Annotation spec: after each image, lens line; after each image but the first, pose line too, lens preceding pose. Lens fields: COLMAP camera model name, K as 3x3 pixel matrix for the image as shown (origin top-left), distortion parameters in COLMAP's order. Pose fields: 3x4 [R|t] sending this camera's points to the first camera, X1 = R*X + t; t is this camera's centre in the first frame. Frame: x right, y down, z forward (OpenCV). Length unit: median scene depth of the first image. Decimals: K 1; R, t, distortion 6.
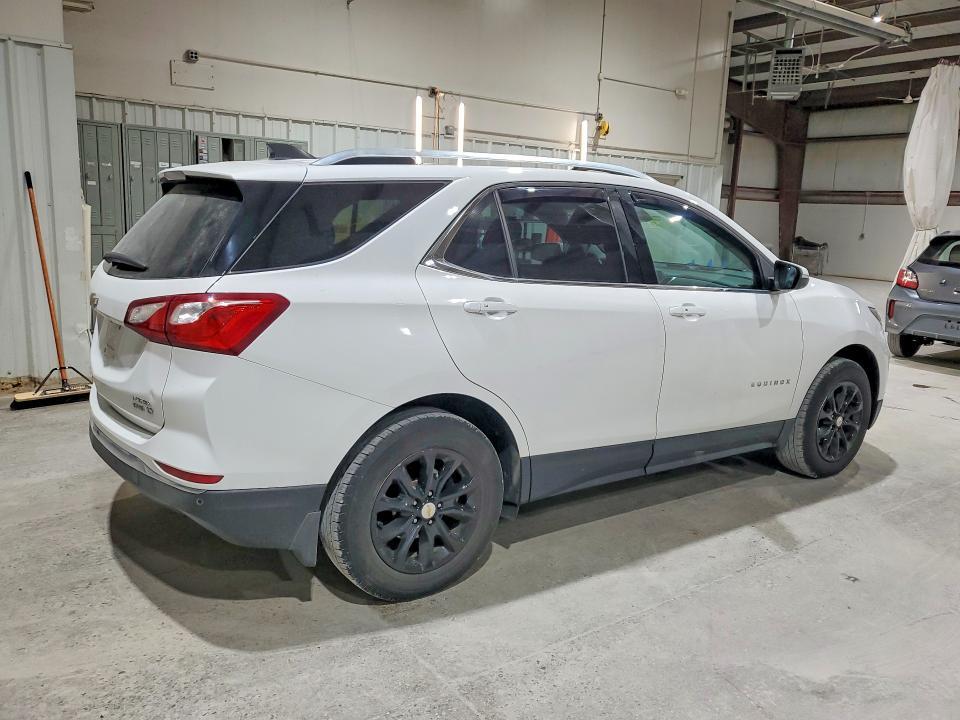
lens RADIAL K [[758.5, 0, 480.0], [0, 758.5, 360.0], [0, 0, 1]] dist [0.000064, -0.000635]
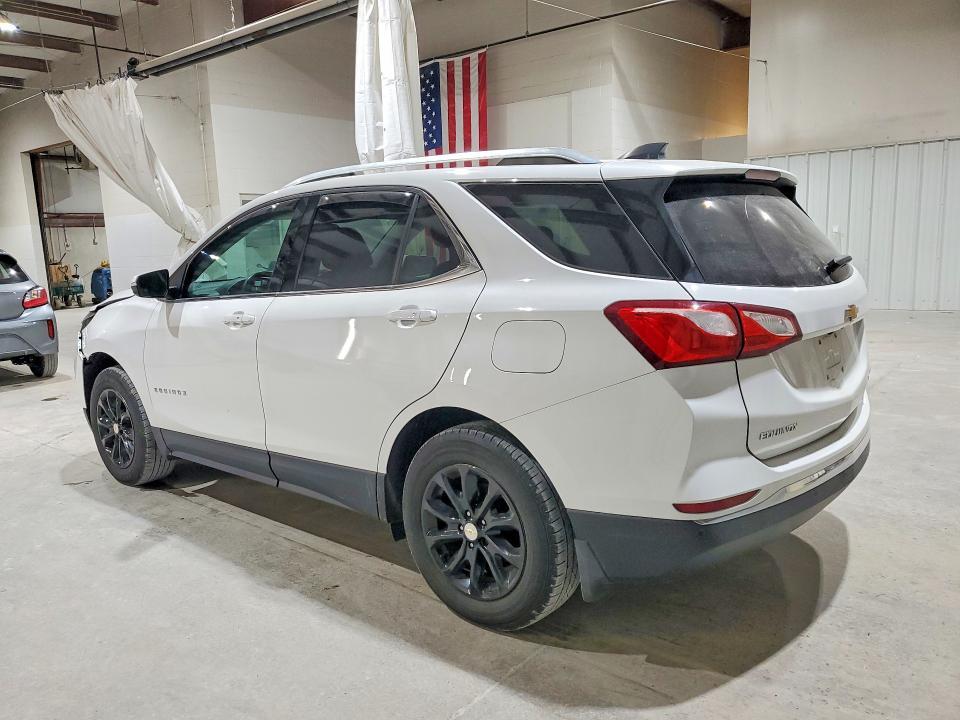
lens RADIAL K [[758.5, 0, 480.0], [0, 758.5, 360.0], [0, 0, 1]] dist [0.000064, -0.000635]
pose [[-0.270640, -0.195587, 0.942602, -1.121641], [0.213835, 0.942469, 0.256956, -0.315530], [-0.938631, 0.271104, -0.213247, 1.459880]]
